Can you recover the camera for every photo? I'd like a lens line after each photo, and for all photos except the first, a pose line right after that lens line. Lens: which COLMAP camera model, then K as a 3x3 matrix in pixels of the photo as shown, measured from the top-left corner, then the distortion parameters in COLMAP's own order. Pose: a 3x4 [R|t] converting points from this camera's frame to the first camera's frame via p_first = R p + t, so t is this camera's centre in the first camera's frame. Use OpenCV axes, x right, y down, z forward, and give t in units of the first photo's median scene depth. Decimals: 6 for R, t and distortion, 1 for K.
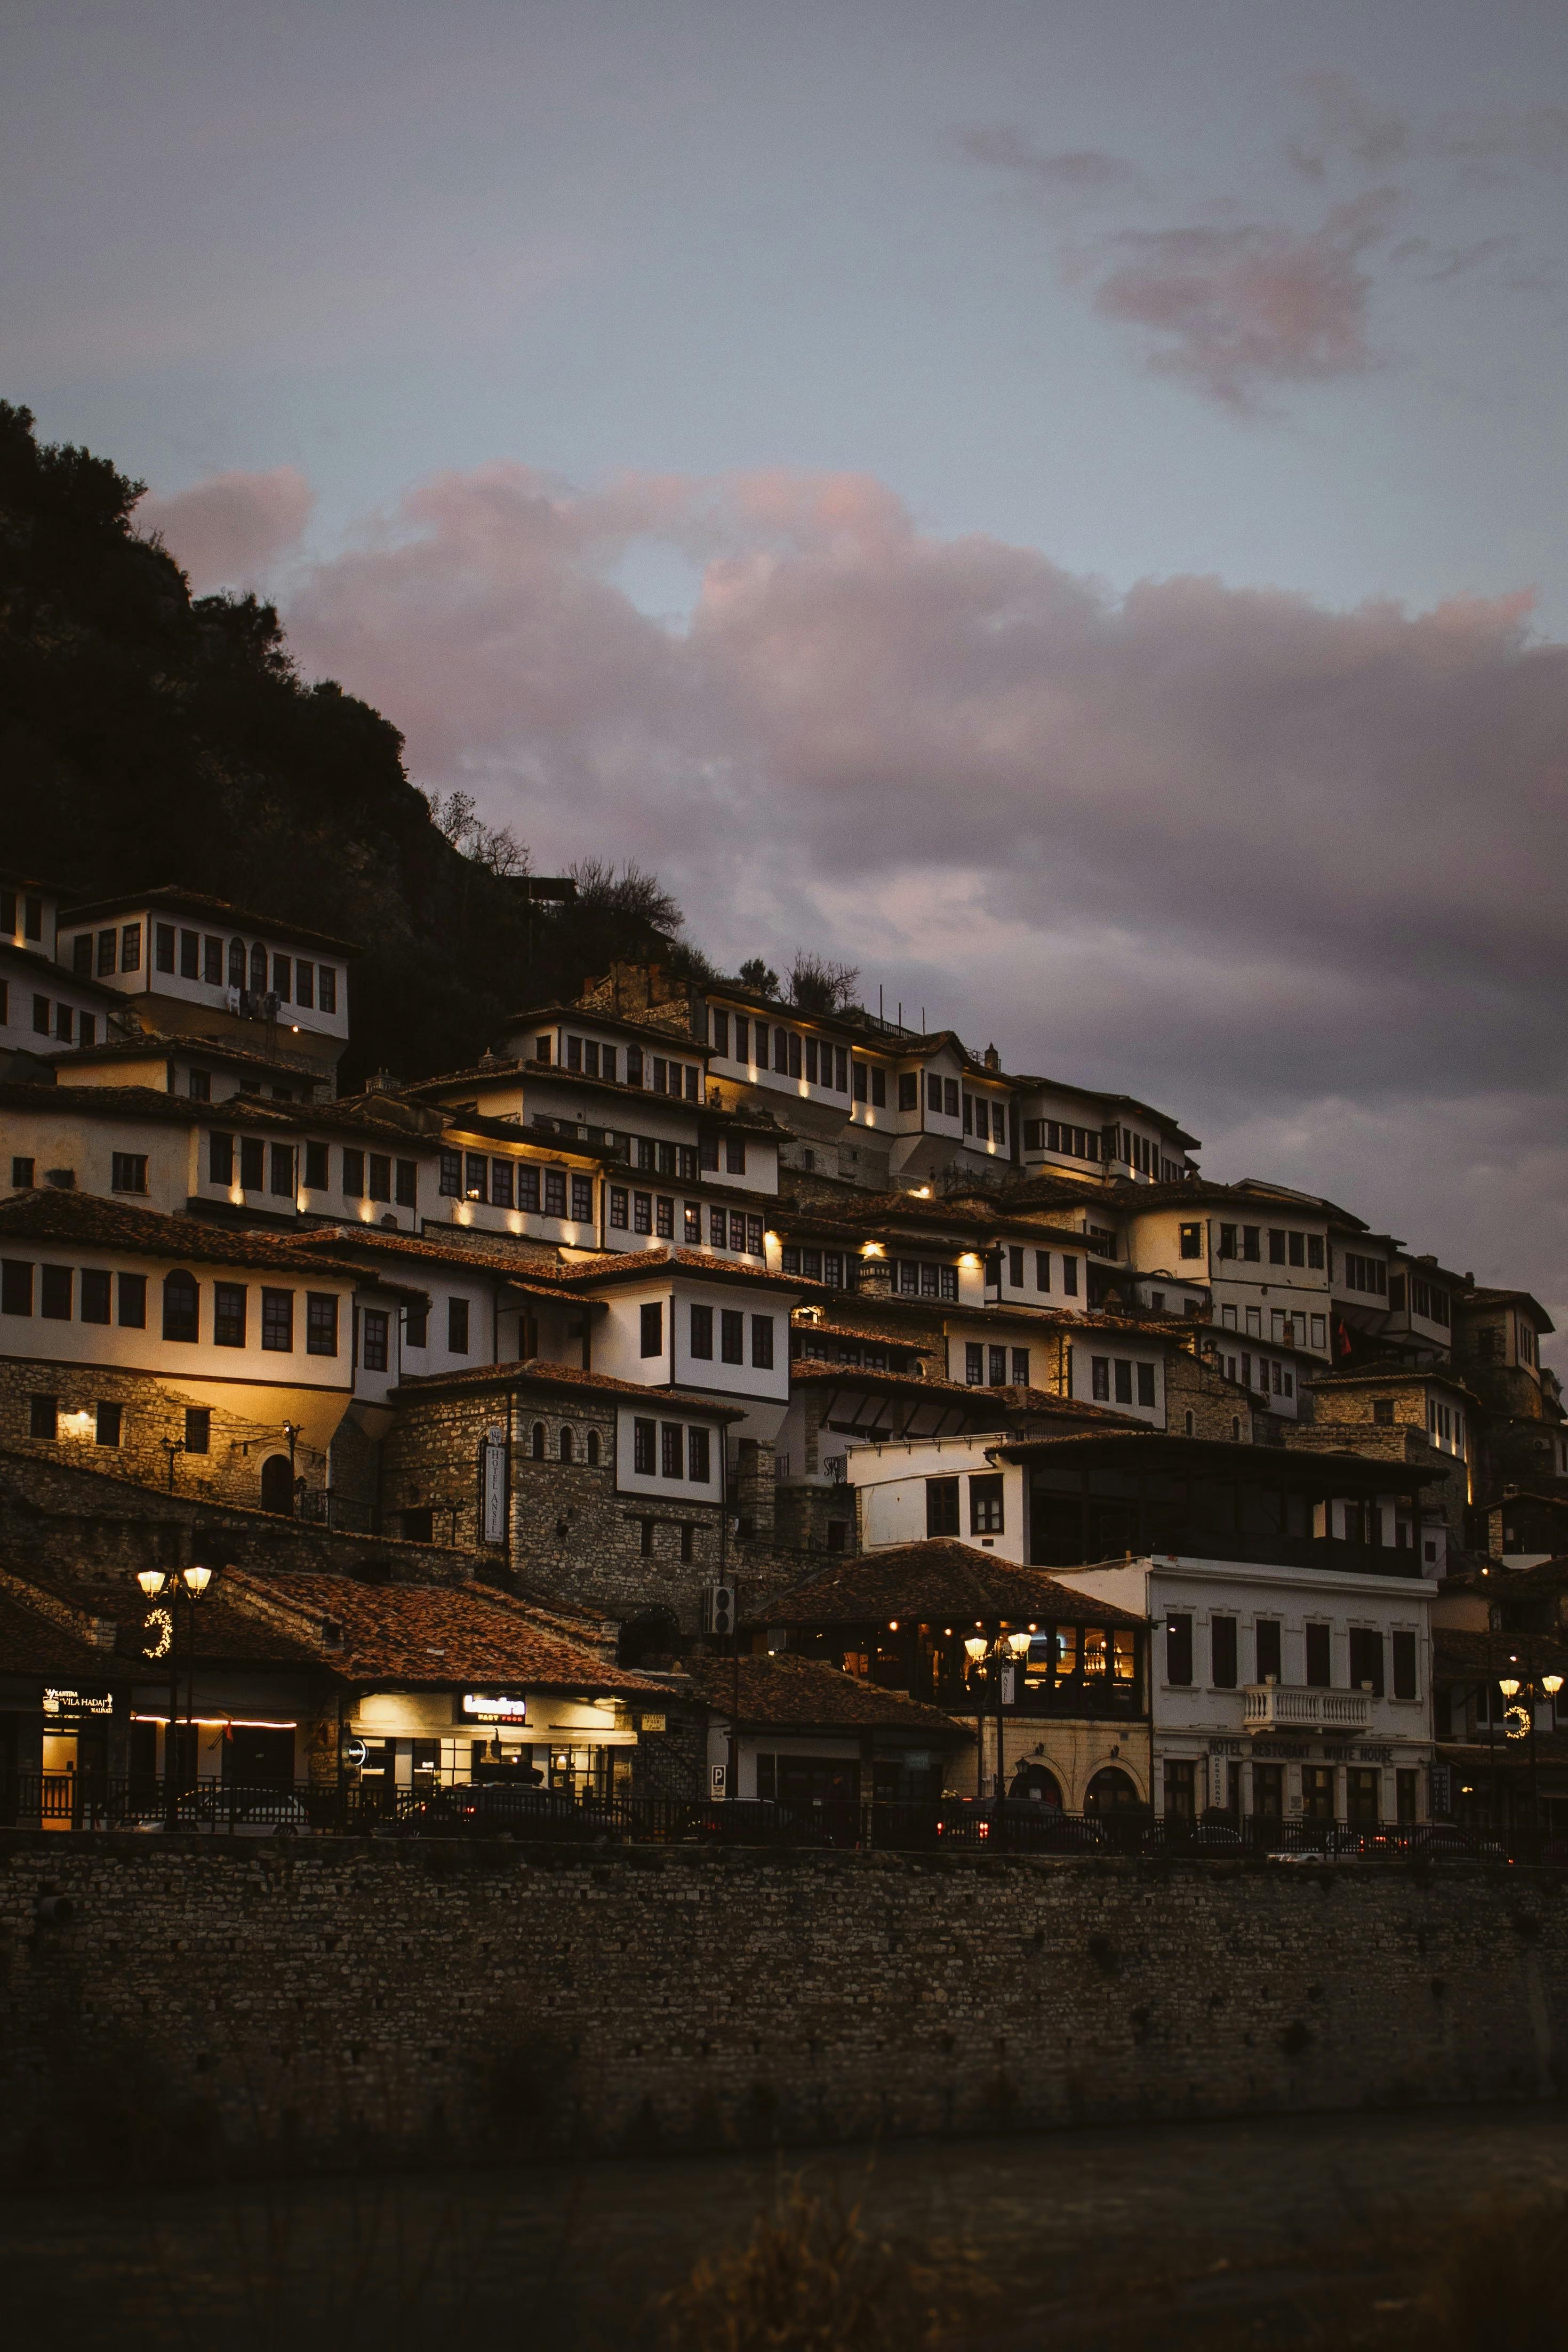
lens RADIAL K [[4072.7, 0, 784.0], [0, 4072.7, 1176.0], [0, 0, 1]] dist [0.005501, -0.024207]
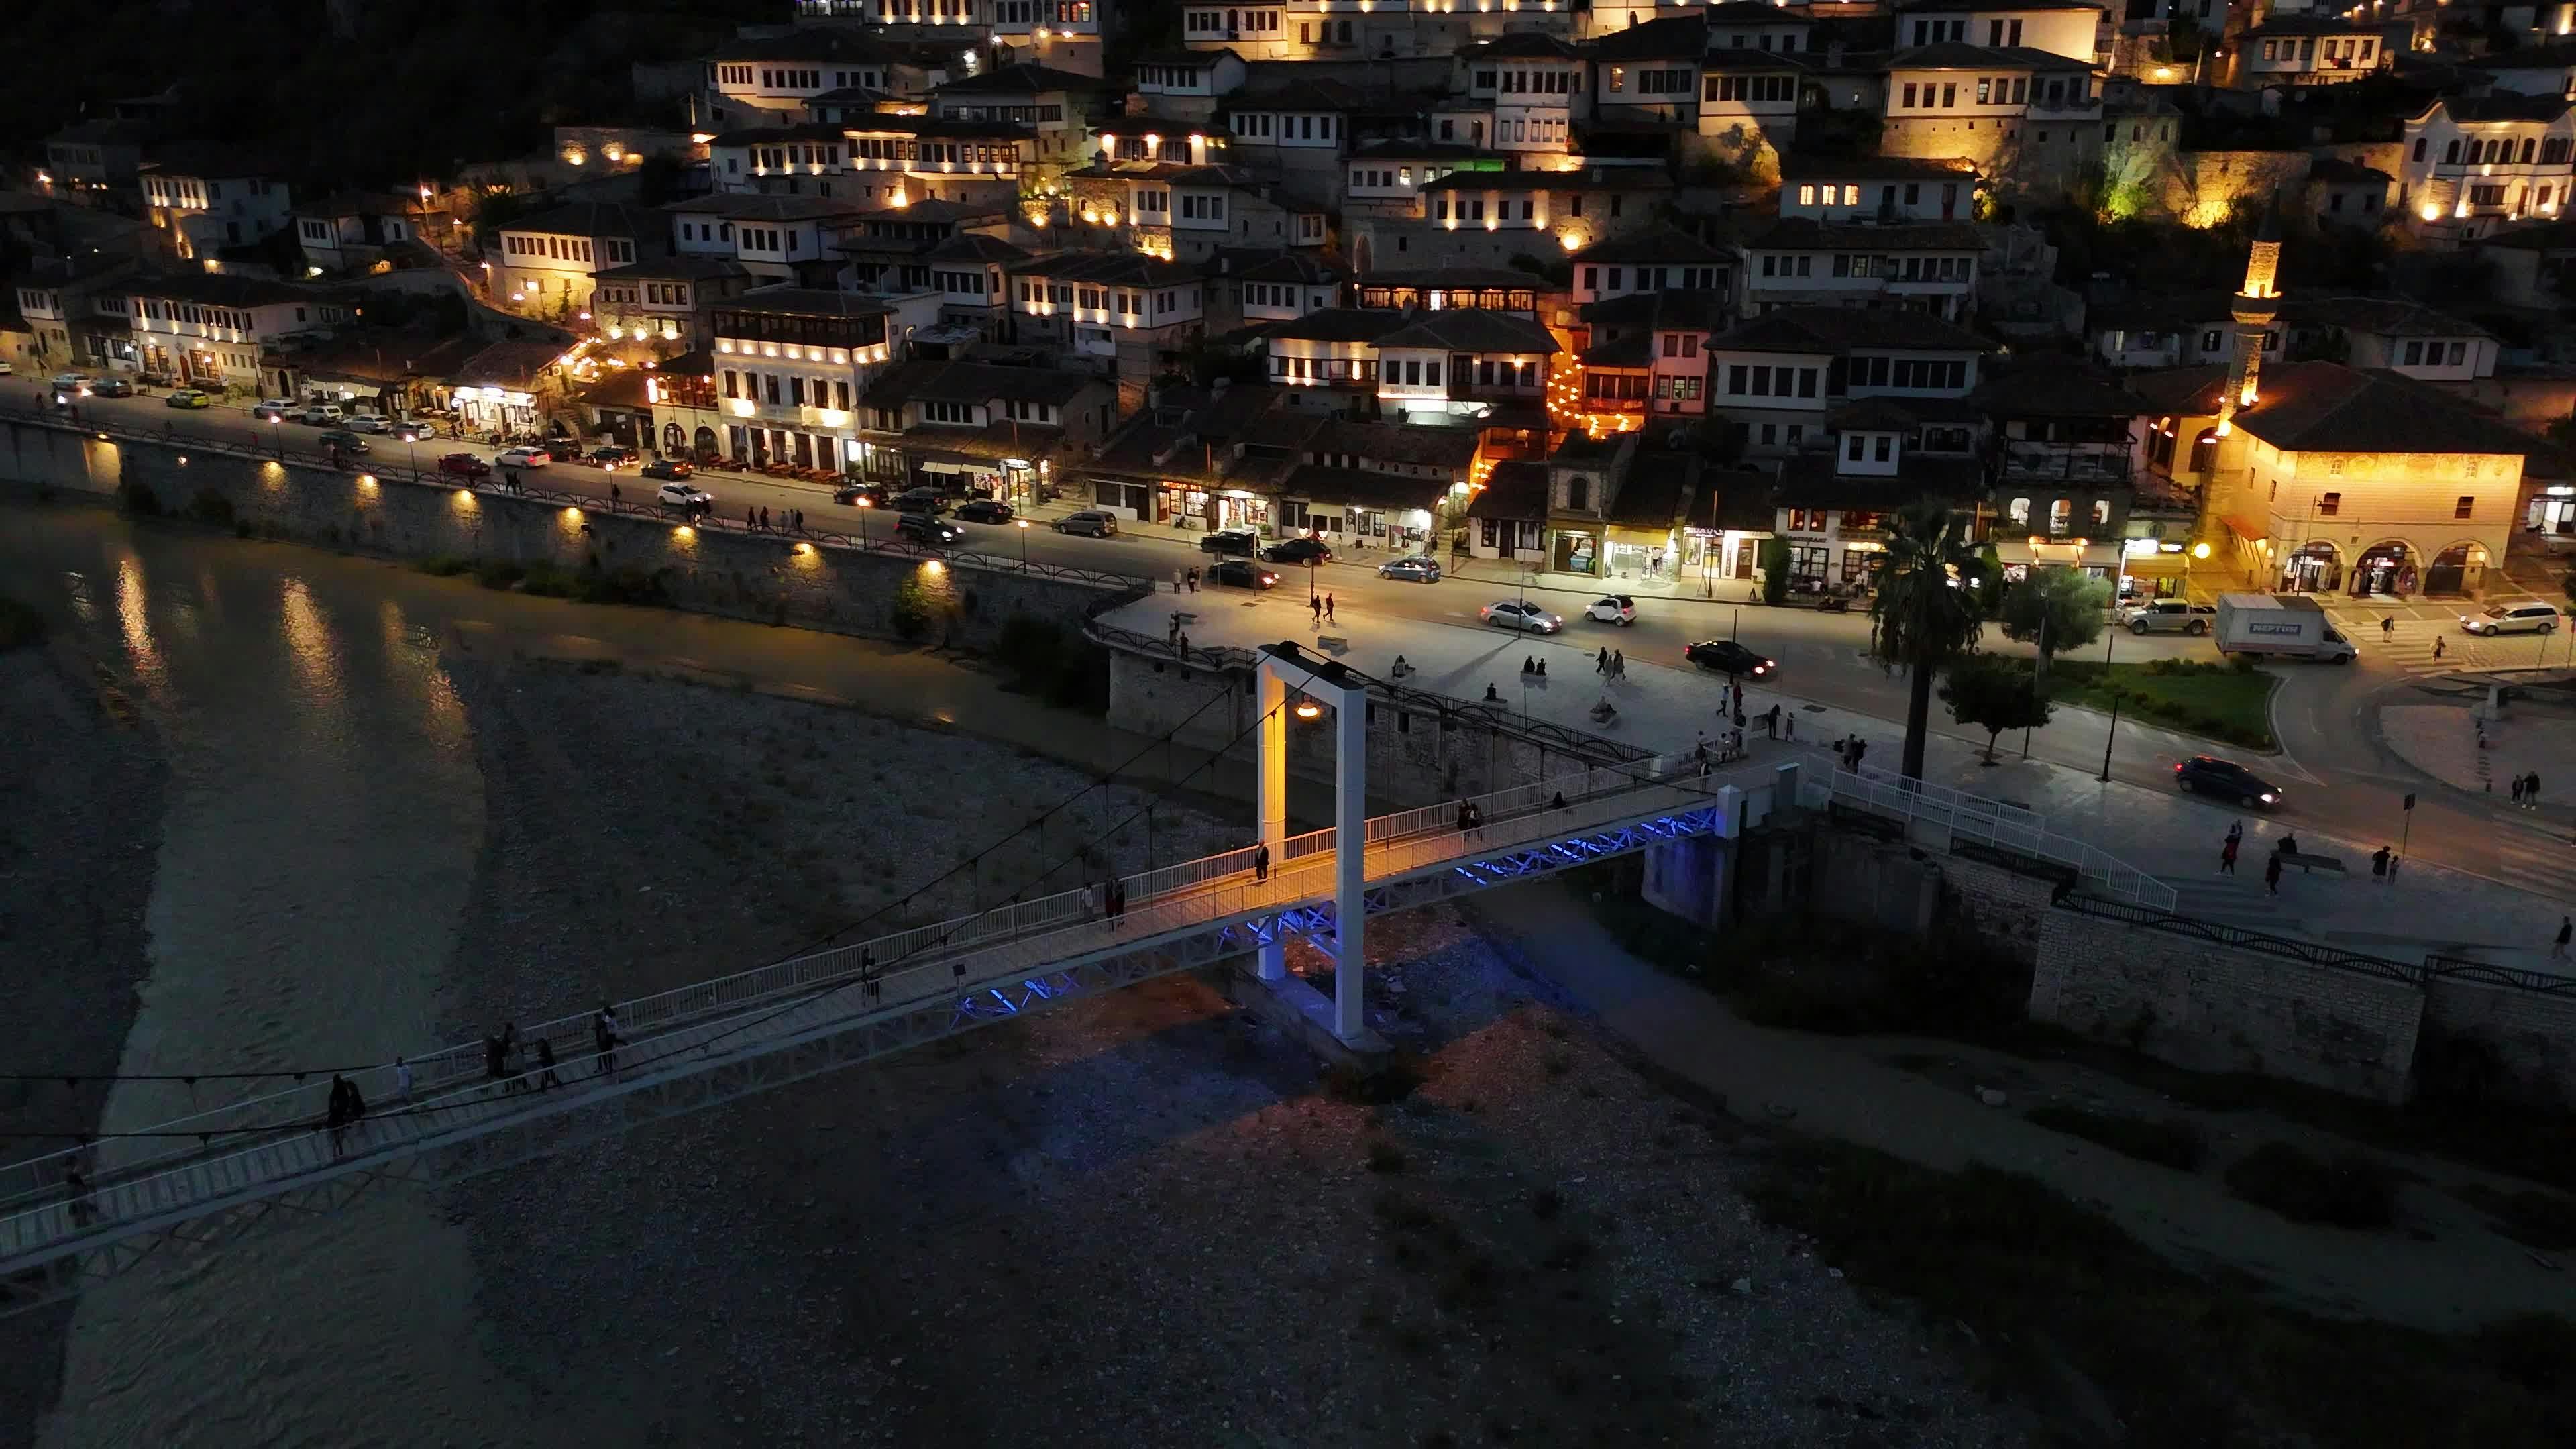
lens RADIAL K [[1877.5, 0, 1288.0], [0, 1877.5, 724.5], [0, 0, 1]] dist [0.110107, -0.176184]
pose [[0.302749, 0.319680, -0.897857, 1.041241], [0.172021, 0.908268, 0.381390, -0.070298], [0.937418, -0.269916, 0.219985, 0.749145]]
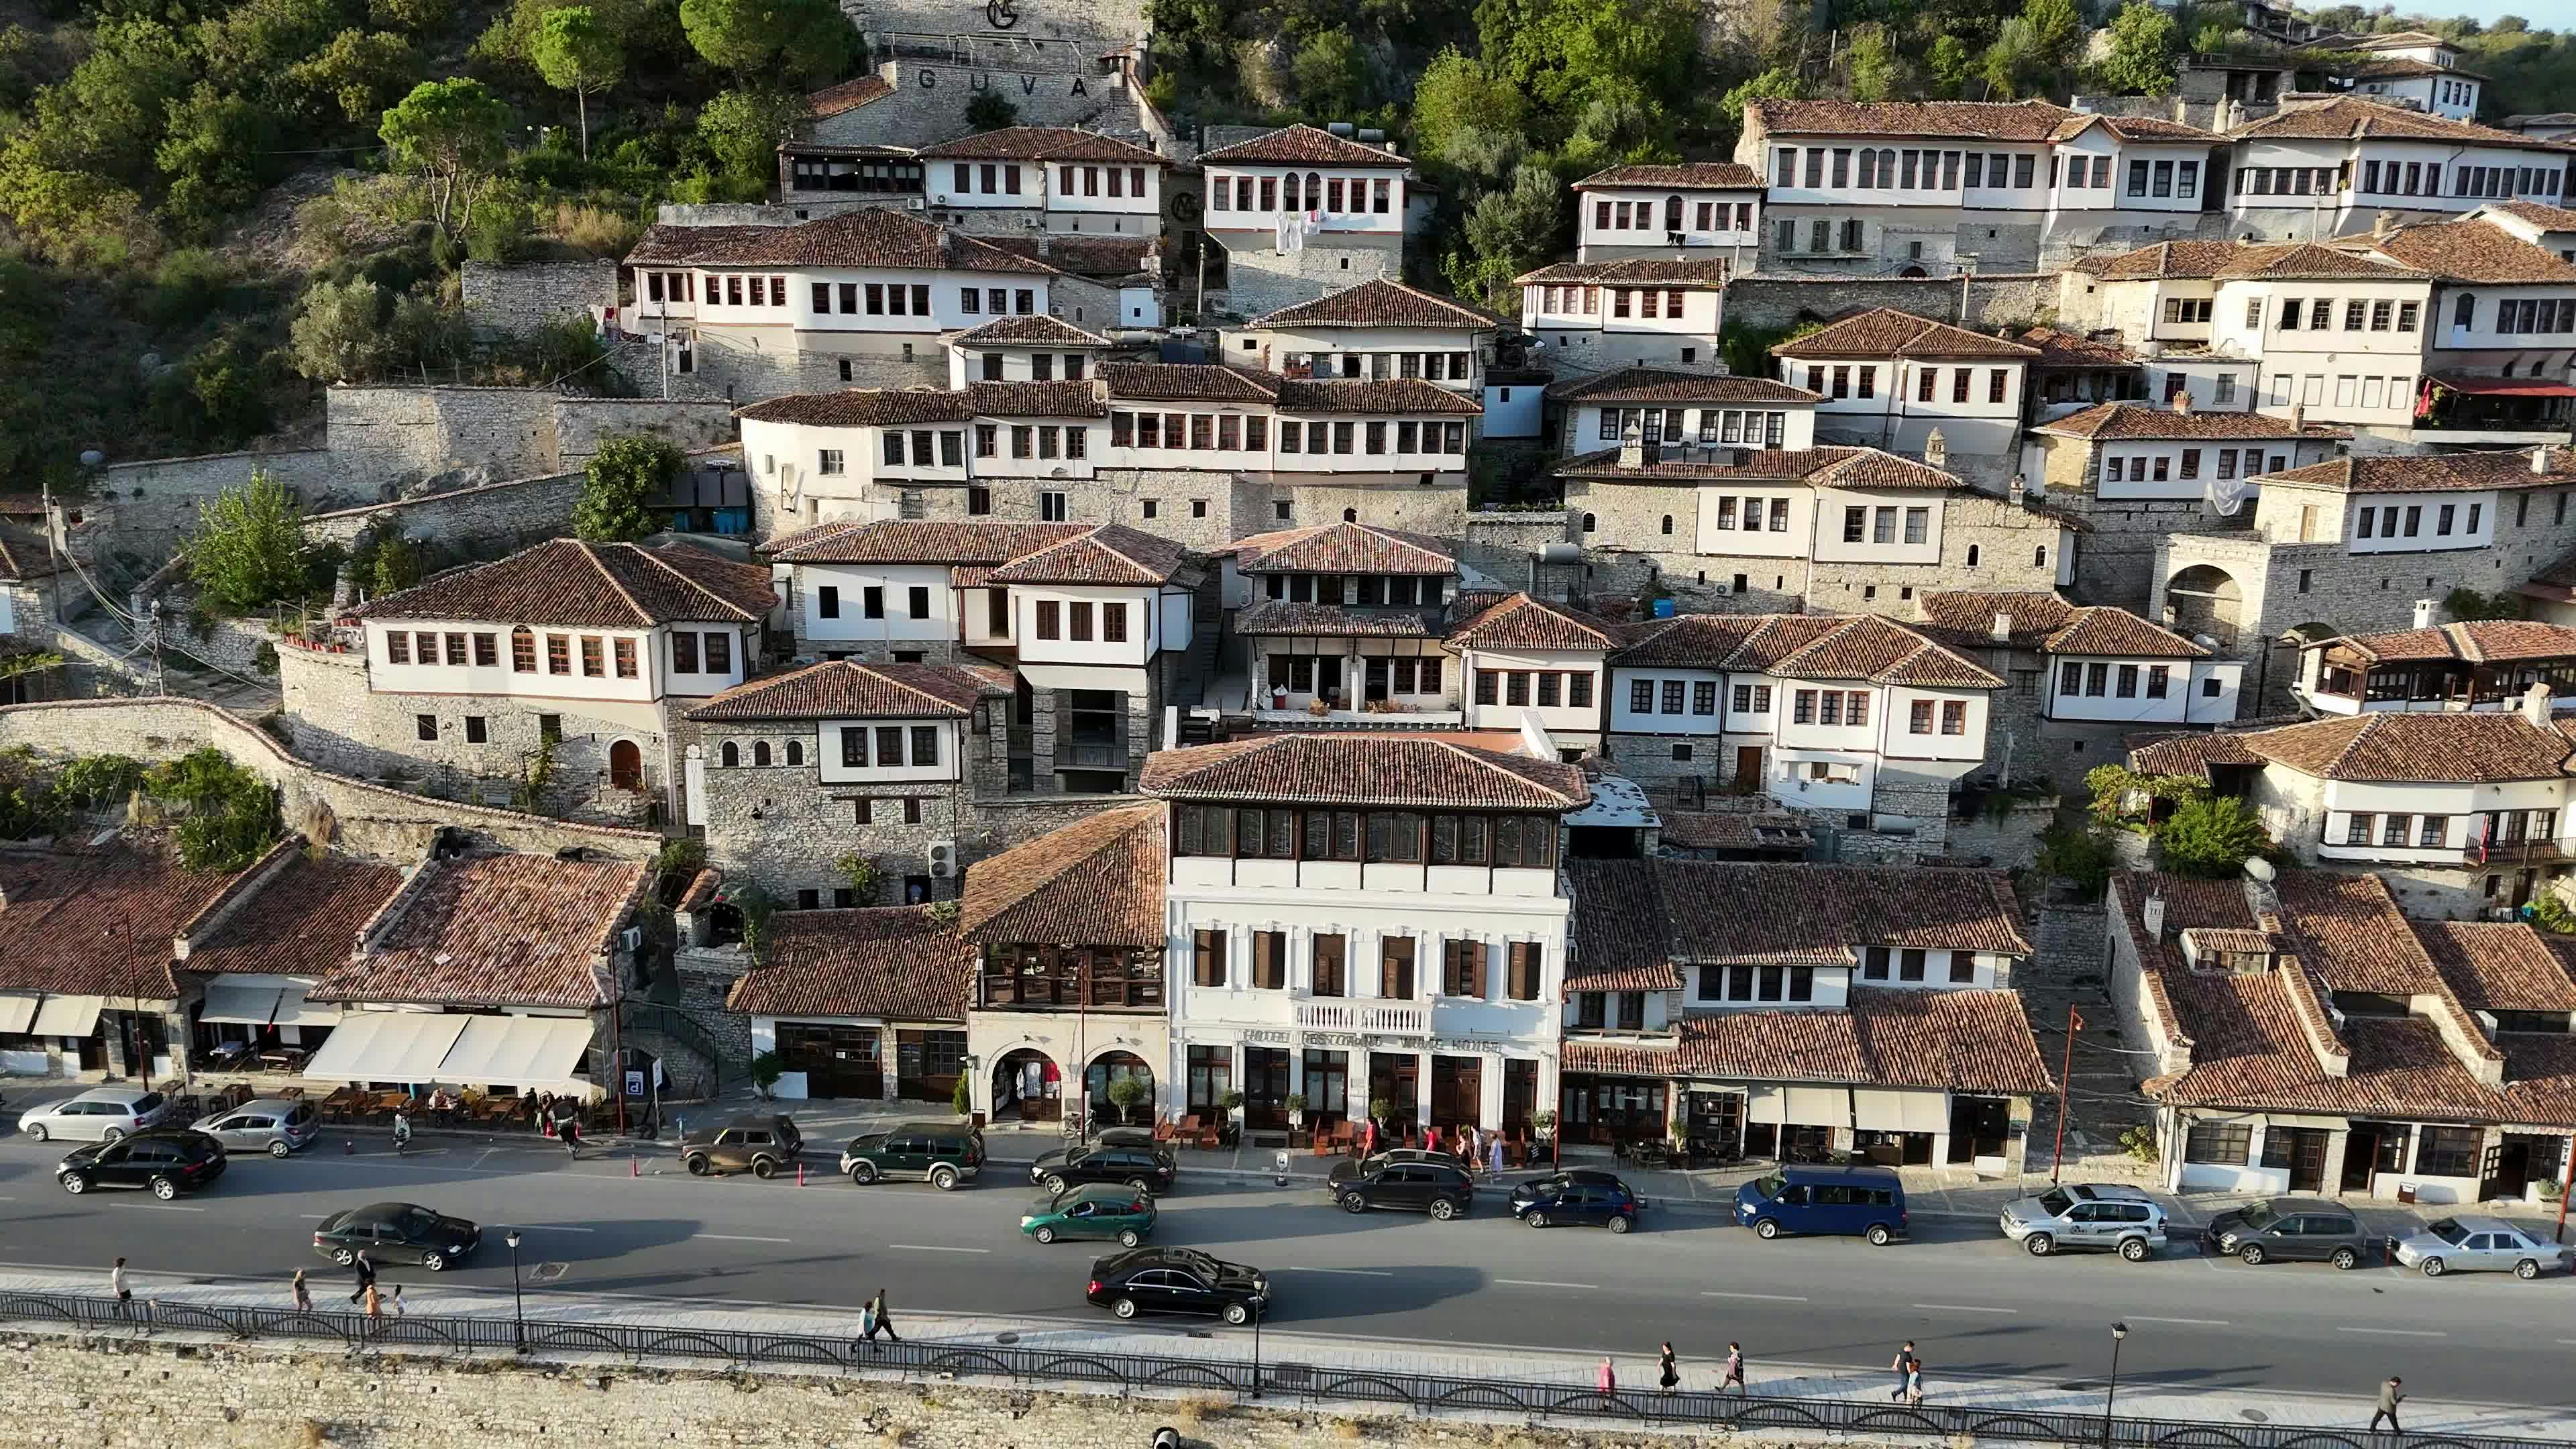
lens RADIAL K [[1890.0, 0, 1288.0], [0, 1890.0, 724.5], [0, 0, 1]] dist [0.034451, -0.004369]
pose [[0.654198, 0.179188, -0.734790, 0.377392], [0.119777, 0.934723, 0.334585, -0.097273], [0.746779, -0.306896, 0.590031, 0.529223]]
